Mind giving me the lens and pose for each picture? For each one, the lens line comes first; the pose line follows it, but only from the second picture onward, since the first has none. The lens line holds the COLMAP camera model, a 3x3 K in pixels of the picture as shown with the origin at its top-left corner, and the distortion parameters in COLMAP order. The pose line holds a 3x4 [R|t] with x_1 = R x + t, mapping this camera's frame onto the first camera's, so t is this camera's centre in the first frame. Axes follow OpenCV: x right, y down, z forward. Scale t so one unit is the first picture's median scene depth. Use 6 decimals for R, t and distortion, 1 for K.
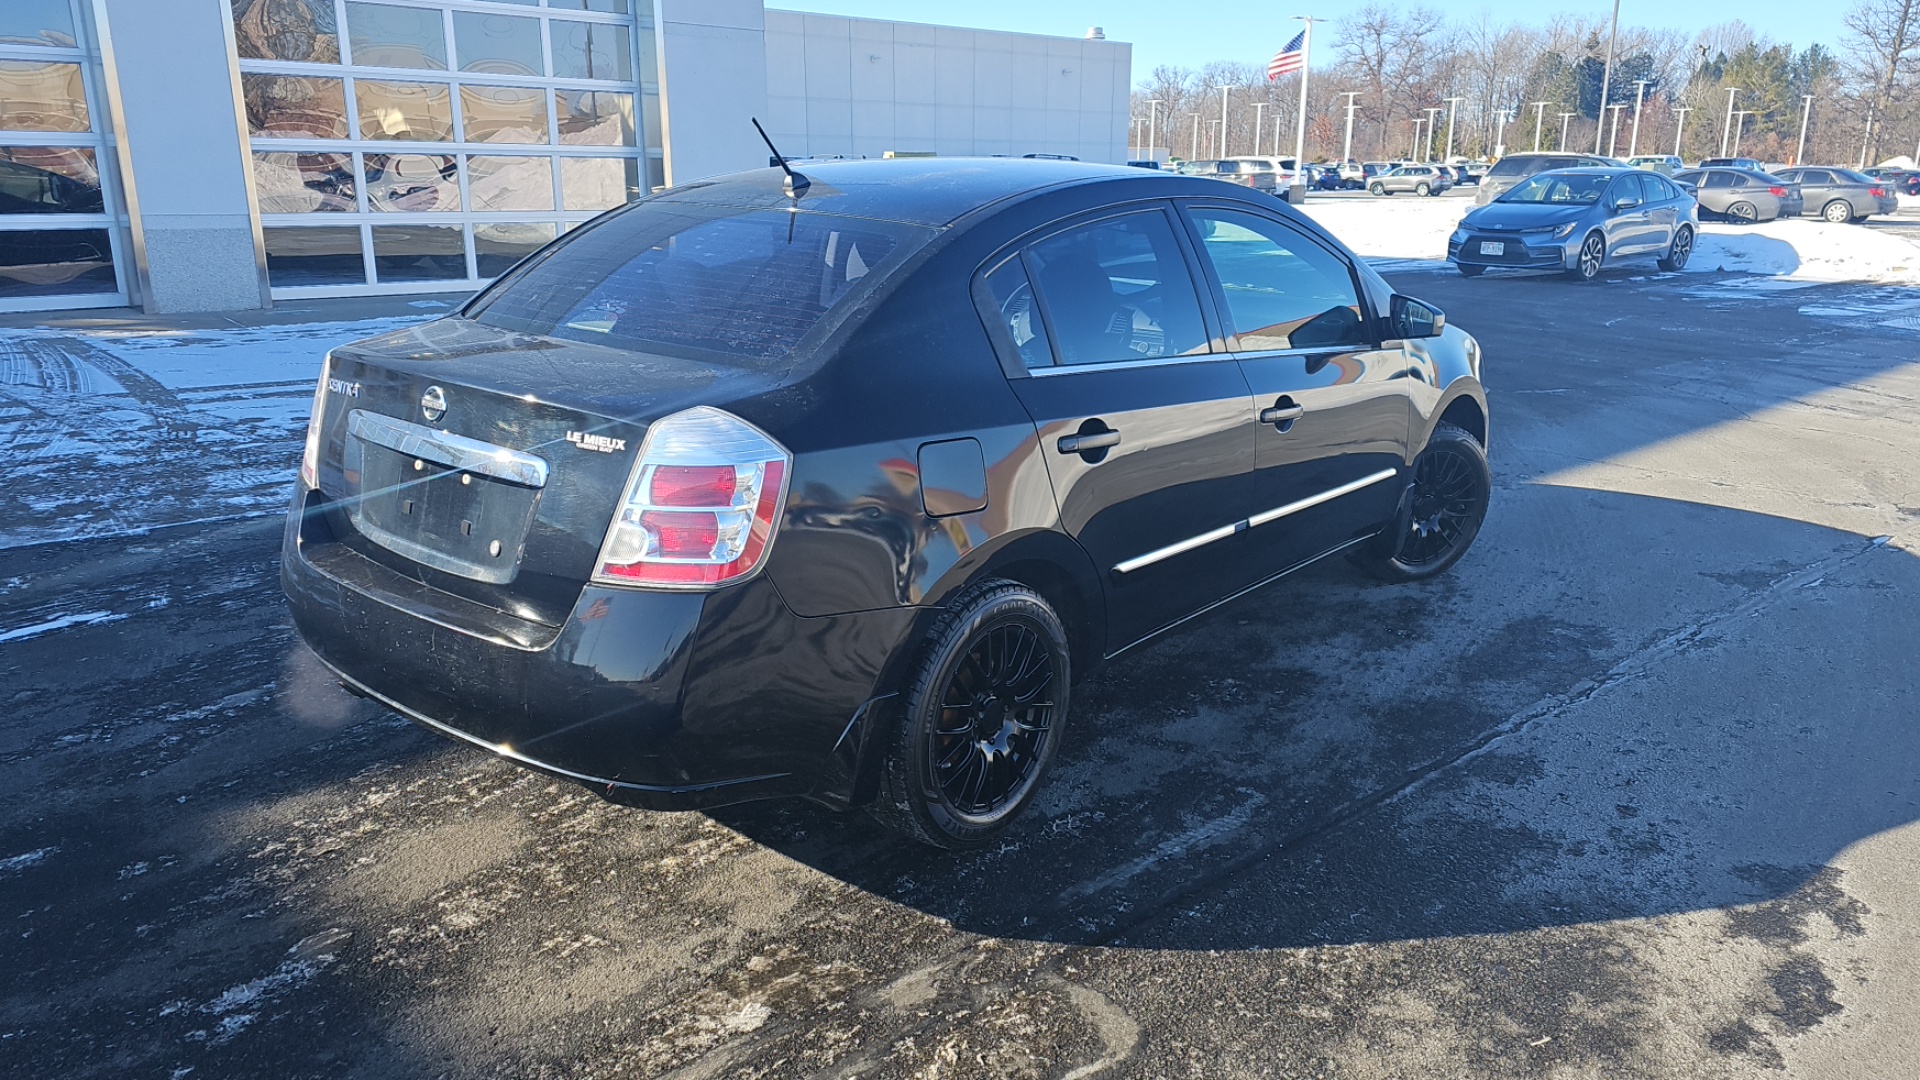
lens RADIAL K [[1371.3, 0, 965.1], [0, 1371.3, 527.6], [0, 0, 1]] dist [0.080820, -0.071948]
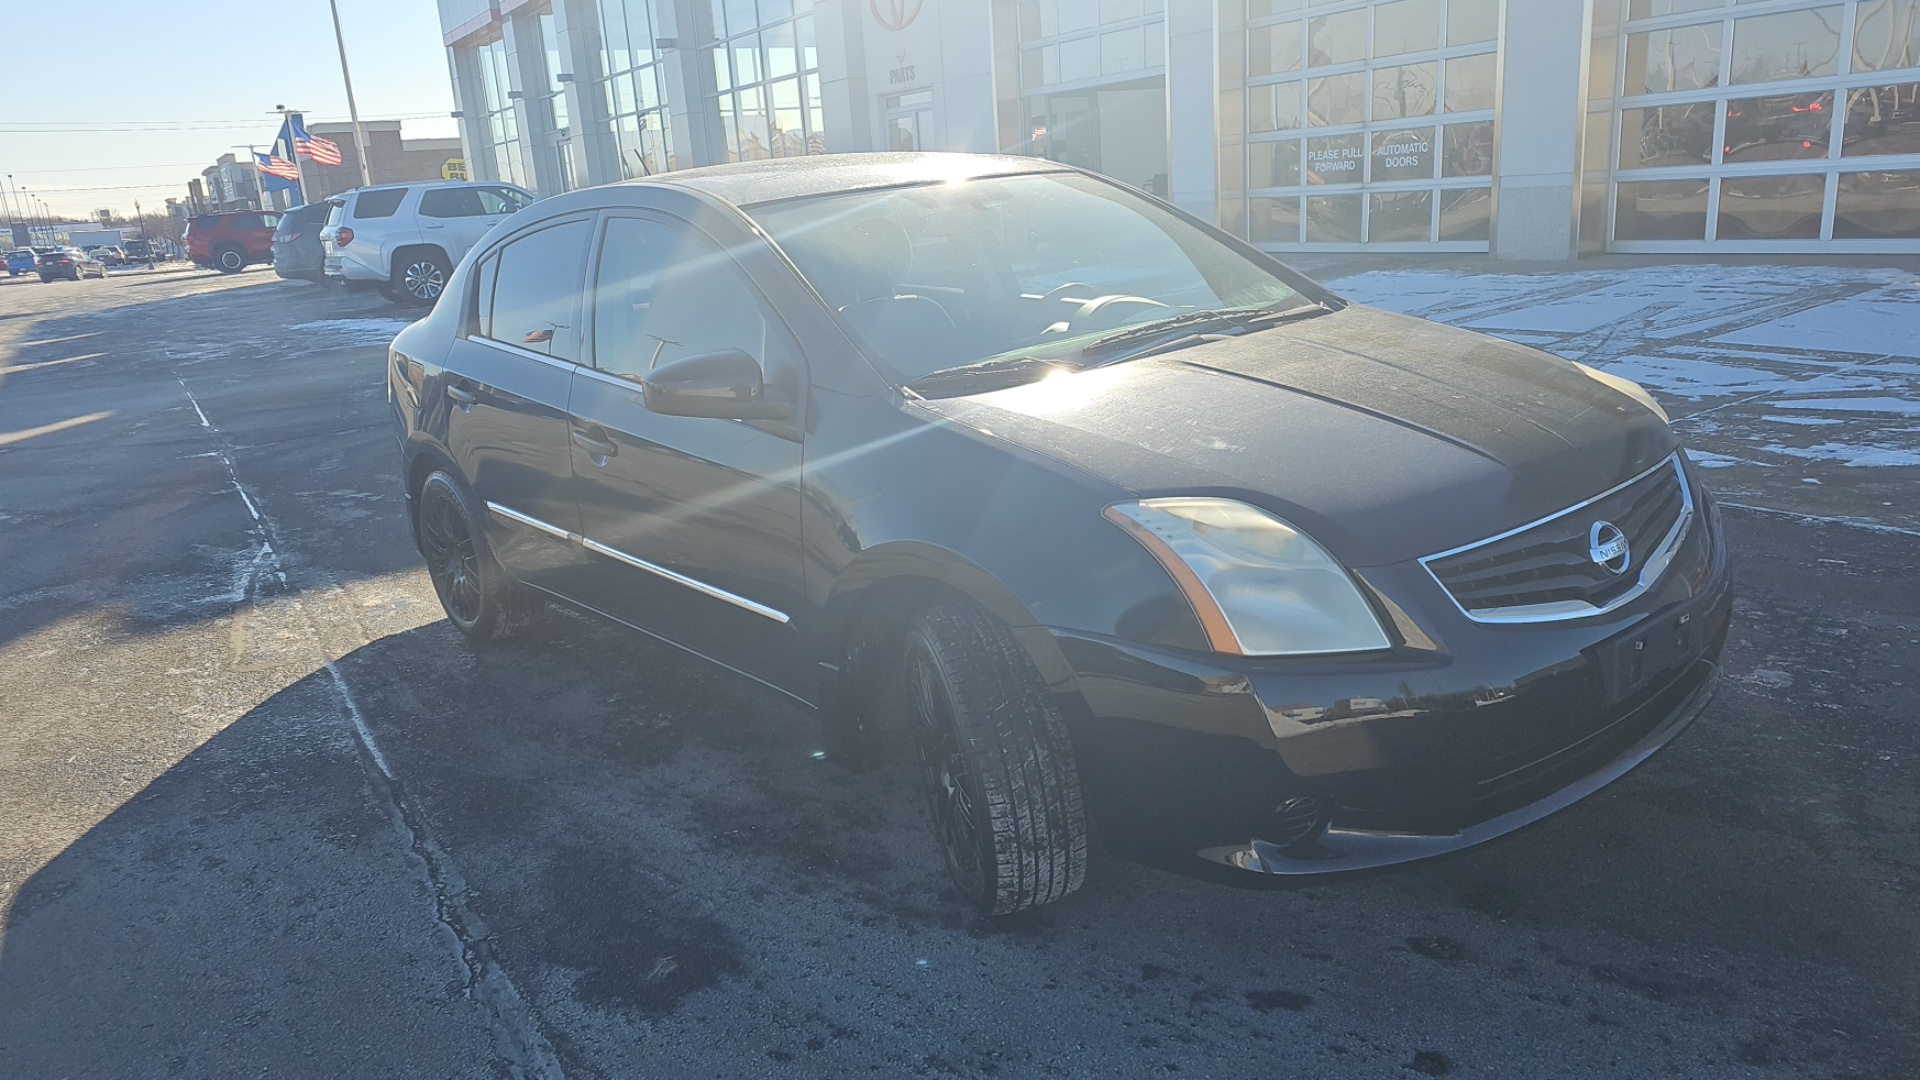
lens RADIAL K [[1371.3, 0, 949.3], [0, 1371.3, 548.1], [0, 0, 1]] dist [0.080820, -0.071948]
pose [[-0.194724, 0.261919, -0.945241, 0.929790], [-0.178252, 0.938192, 0.296686, -0.288463], [0.964525, 0.226263, -0.136001, 1.184603]]
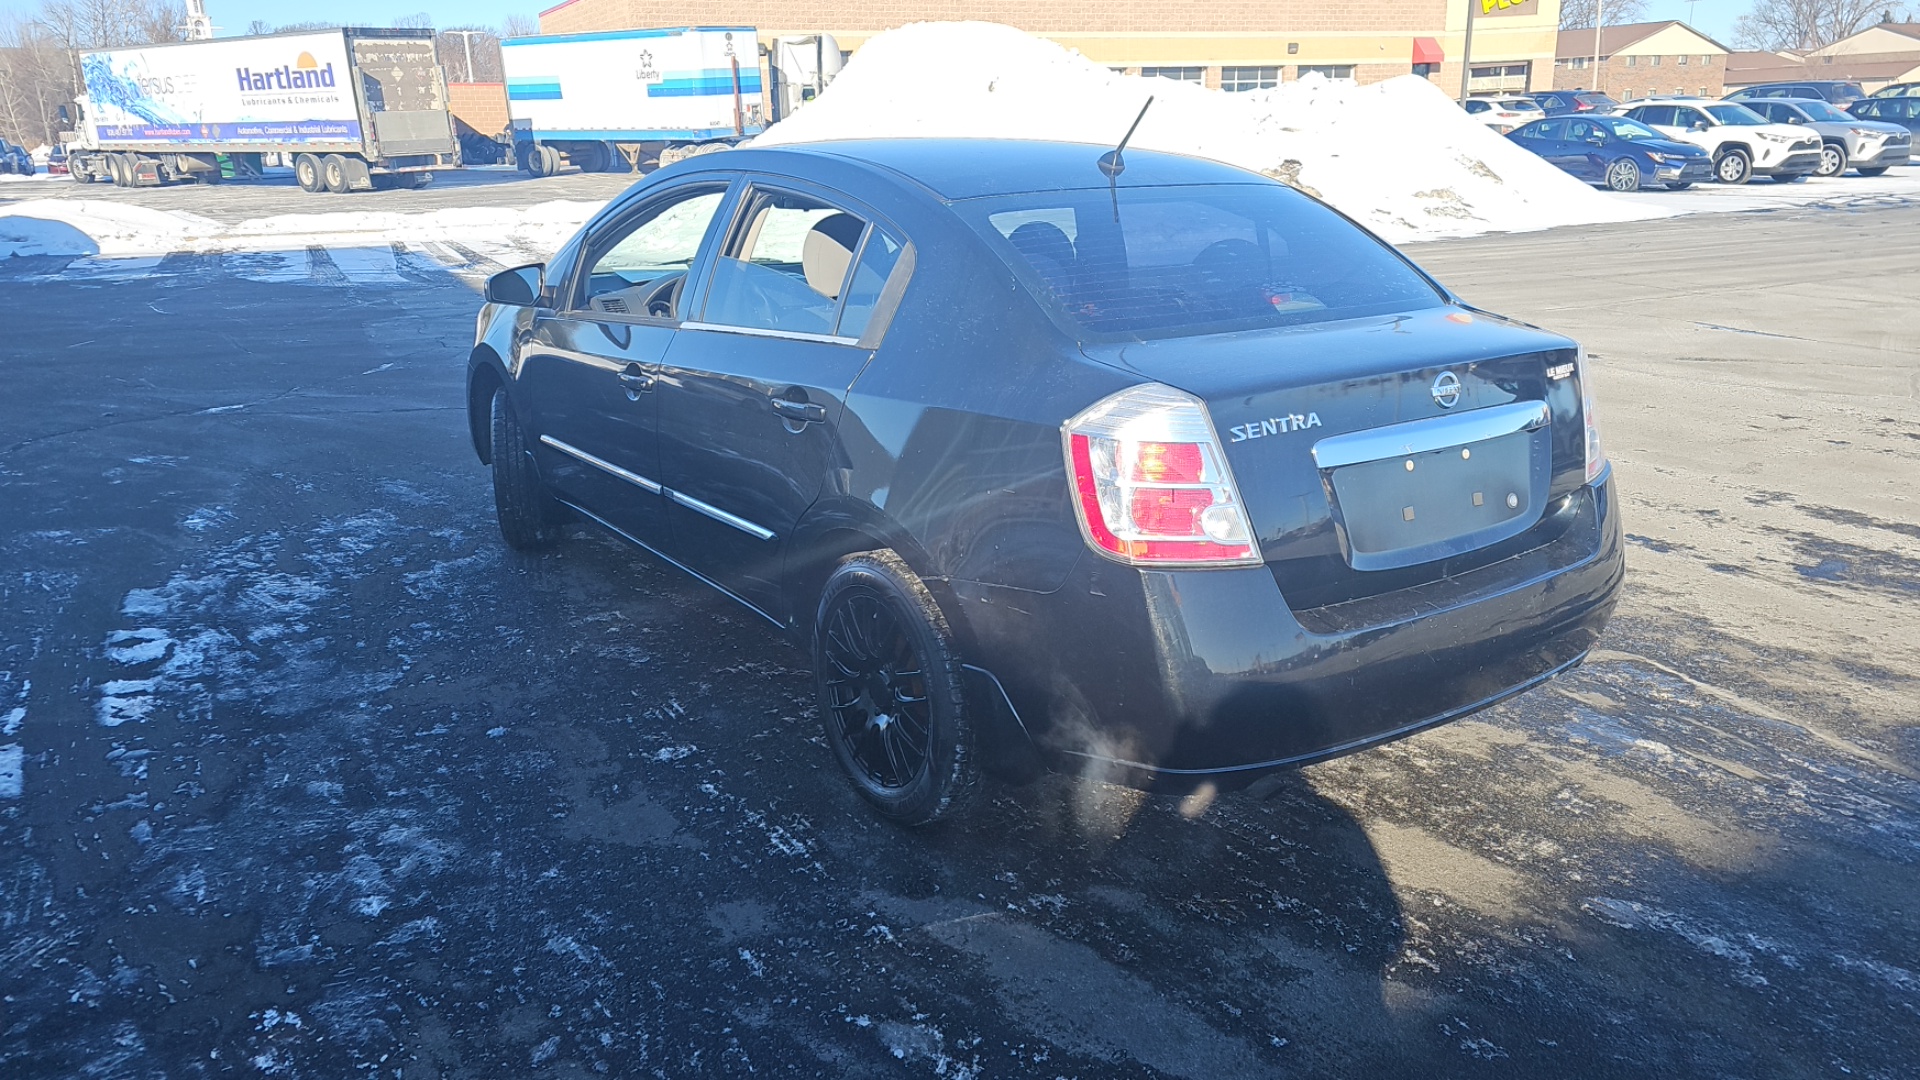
lens RADIAL K [[1371.3, 0, 958.0], [0, 1371.3, 505.3], [0, 0, 1]] dist [0.080820, -0.071948]
pose [[0.275961, -0.268419, 0.922928, -0.876998], [0.268477, 0.943522, 0.194132, -0.185204], [-0.922911, 0.194212, 0.332440, 0.630571]]
